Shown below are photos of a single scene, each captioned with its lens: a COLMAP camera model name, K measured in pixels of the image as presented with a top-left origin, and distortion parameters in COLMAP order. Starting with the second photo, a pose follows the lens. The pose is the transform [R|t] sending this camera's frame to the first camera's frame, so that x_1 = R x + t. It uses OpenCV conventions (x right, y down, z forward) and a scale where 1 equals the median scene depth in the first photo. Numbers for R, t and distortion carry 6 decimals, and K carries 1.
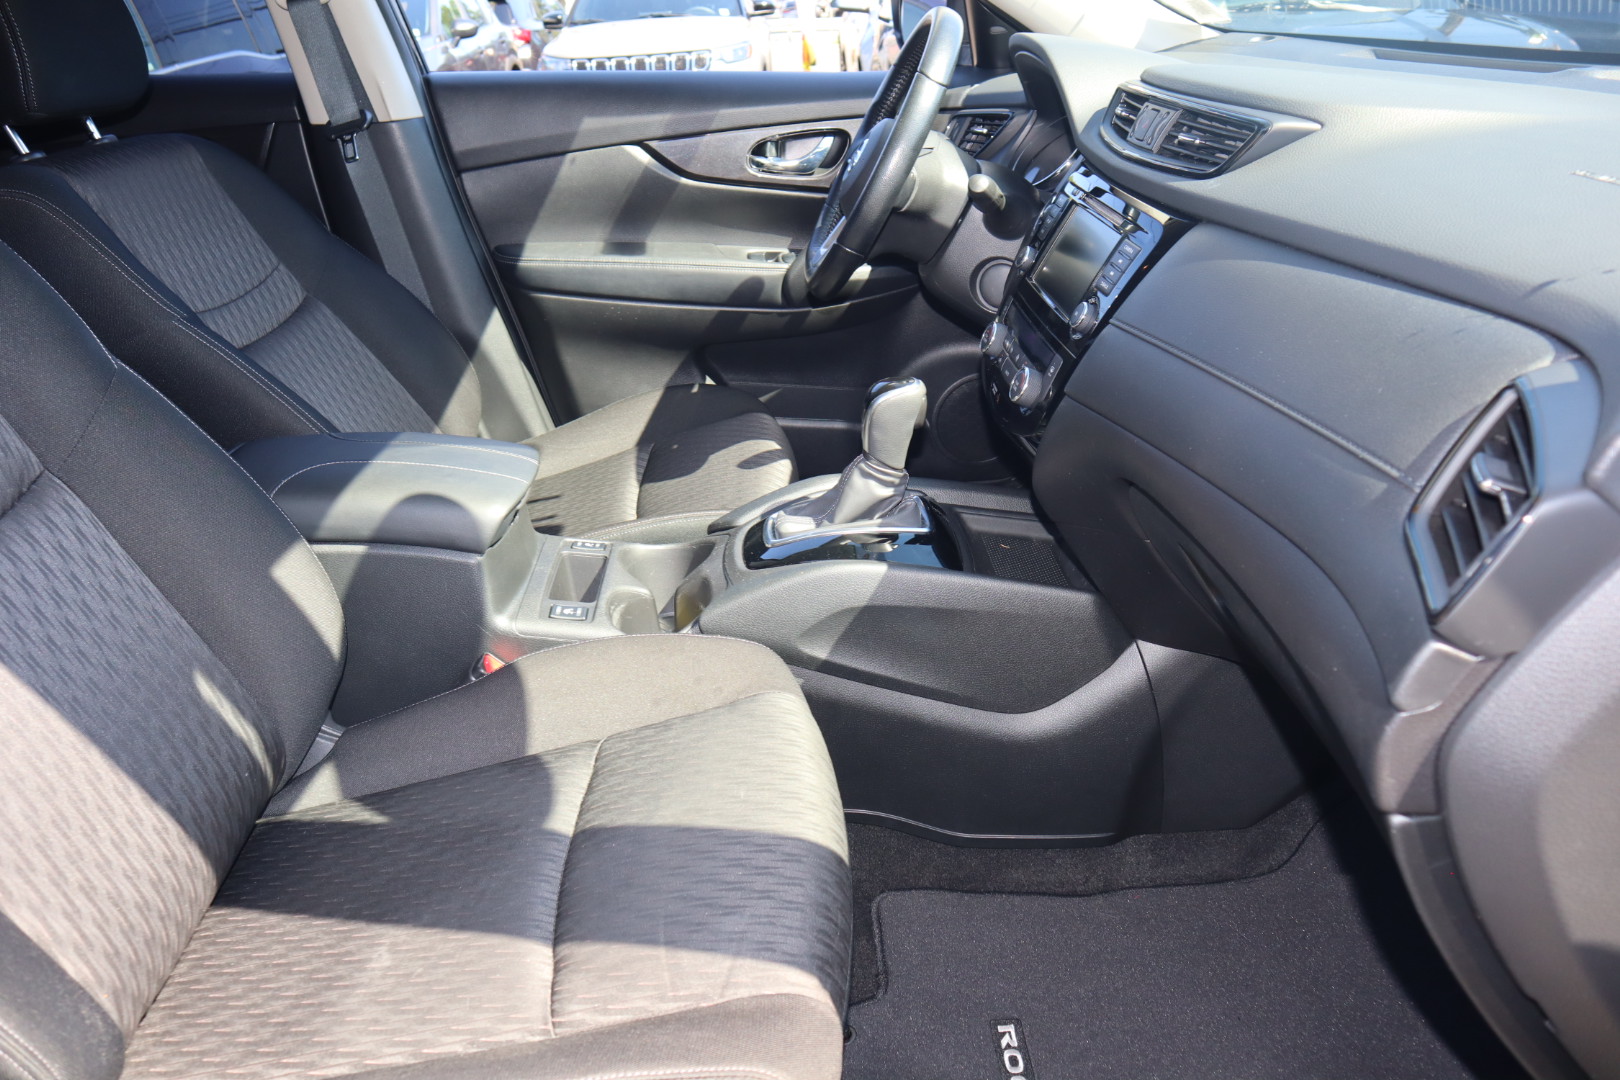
lens RADIAL K [[1148.9, 0, 802.5], [0, 1148.9, 546.8], [0, 0, 1]] dist [-0.112706, 0.072681]
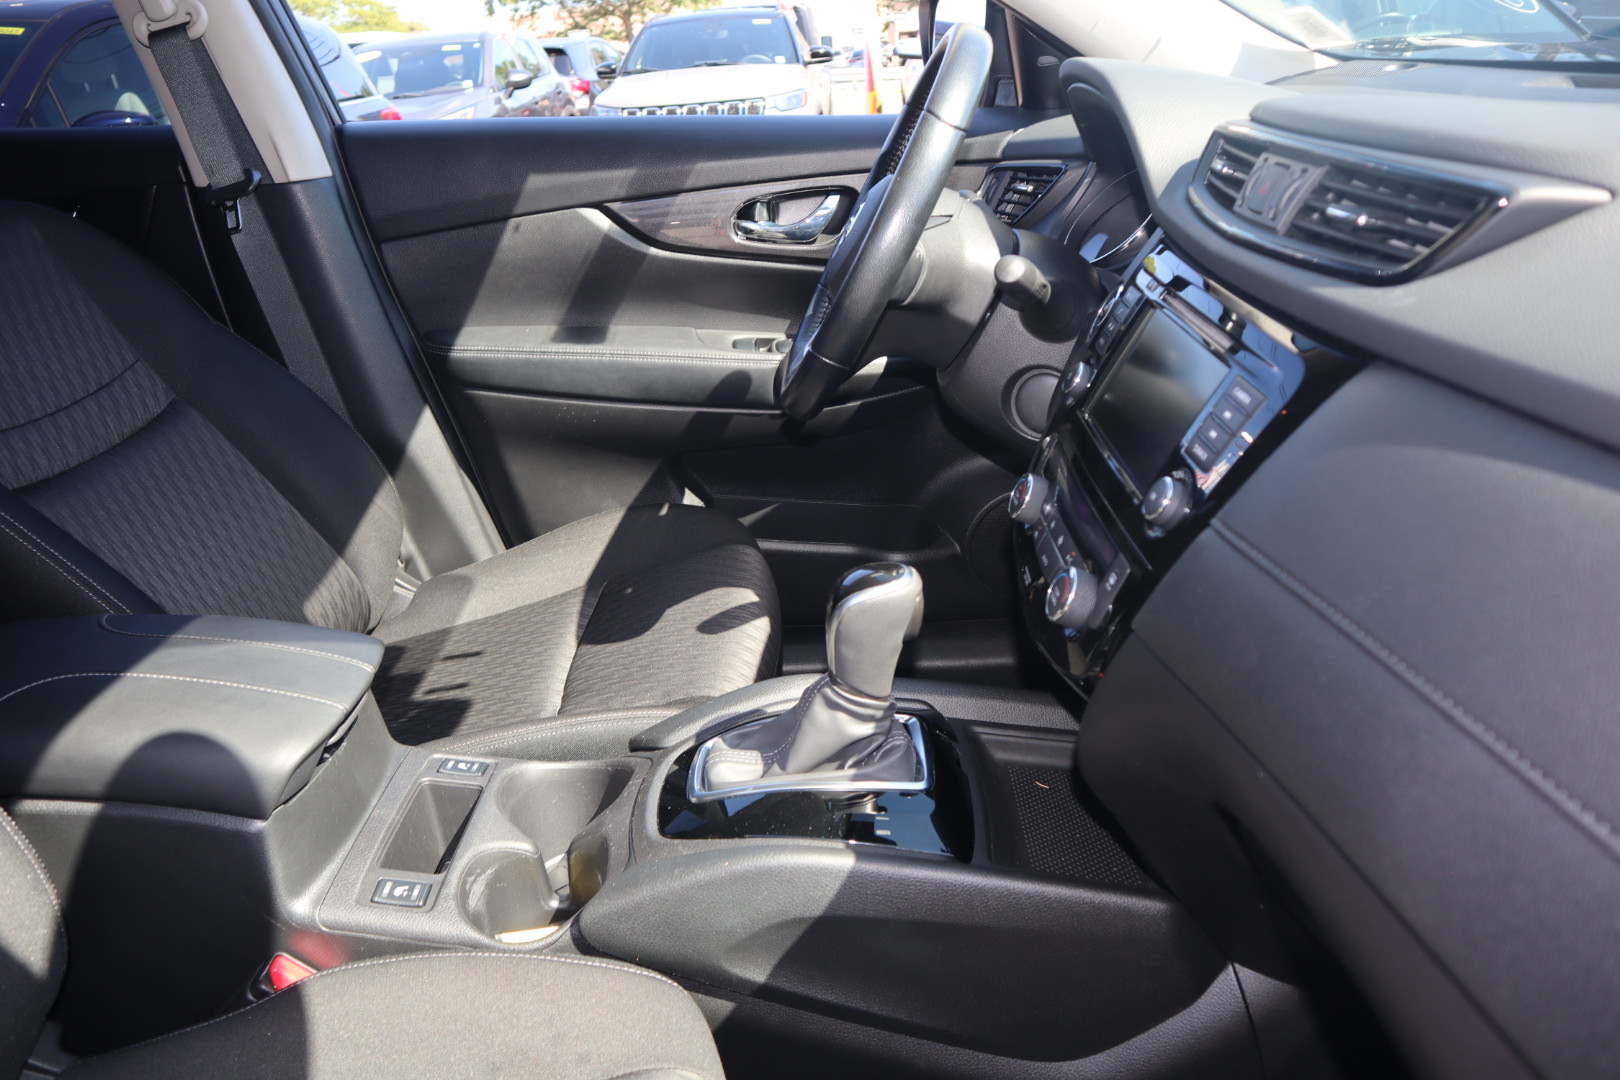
lens RADIAL K [[1148.9, 0, 791.9], [0, 1148.9, 540.1], [0, 0, 1]] dist [-0.112706, 0.072681]
pose [[0.997868, 0.012477, -0.064056, 0.064729], [-0.015268, 0.998947, -0.043268, -0.115086], [0.063449, 0.044154, 0.997008, 0.285284]]
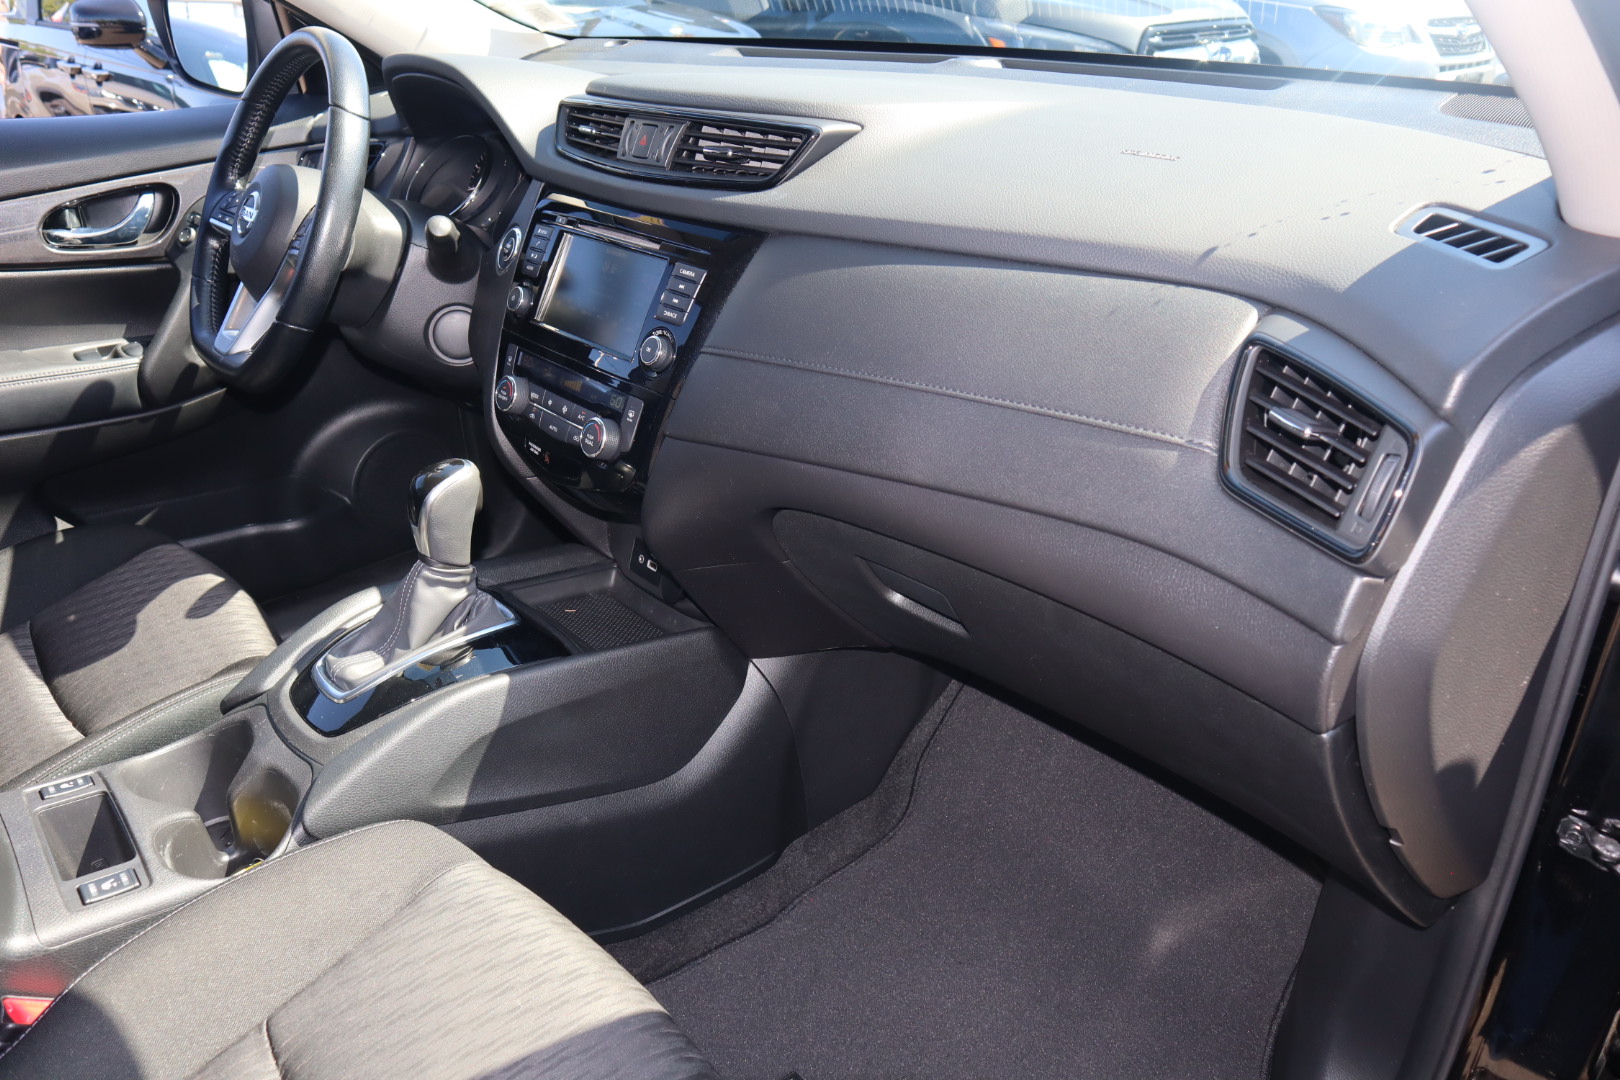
lens RADIAL K [[1148.9, 0, 827.1], [0, 1148.9, 543.2], [0, 0, 1]] dist [-0.112706, 0.072681]
pose [[0.767352, -0.280776, 0.576486, -0.174260], [0.284160, 0.954839, 0.086810, -0.071375], [-0.574826, 0.097201, 0.812482, 0.133072]]
